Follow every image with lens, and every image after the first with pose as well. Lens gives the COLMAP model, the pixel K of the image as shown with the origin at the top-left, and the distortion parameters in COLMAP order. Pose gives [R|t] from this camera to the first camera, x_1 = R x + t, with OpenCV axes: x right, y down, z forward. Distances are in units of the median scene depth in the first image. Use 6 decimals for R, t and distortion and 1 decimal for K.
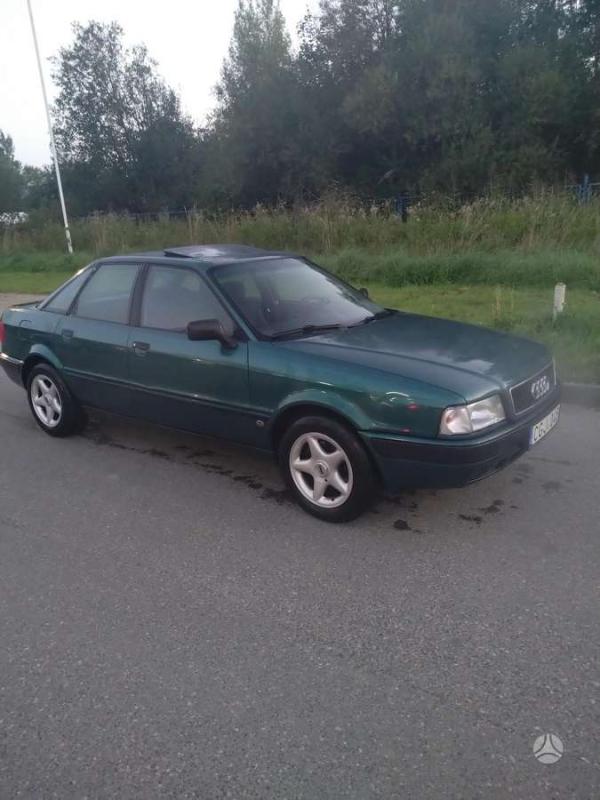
lens RADIAL K [[583.0, 0, 300.0], [0, 583.0, 400.0], [0, 0, 1]] dist [0.066761, -0.077078]
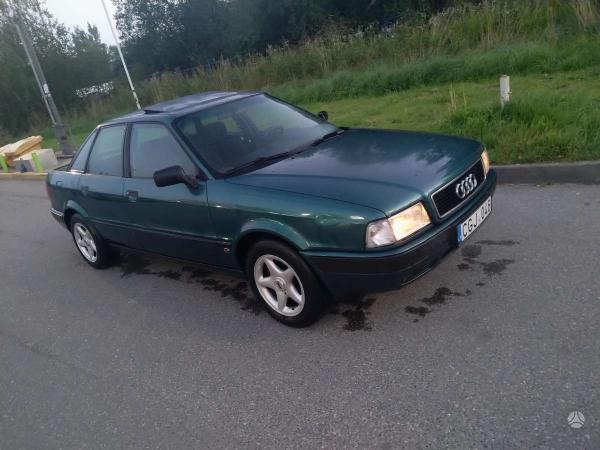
lens RADIAL K [[437.2, 0, 296.1], [0, 437.2, 226.6], [0, 0, 1]] dist [0.066761, -0.077078]
pose [[0.984675, -0.135143, -0.110235, 0.142362], [0.143517, 0.987032, 0.071911, -0.040876], [0.099087, -0.086630, 0.991301, 0.123330]]
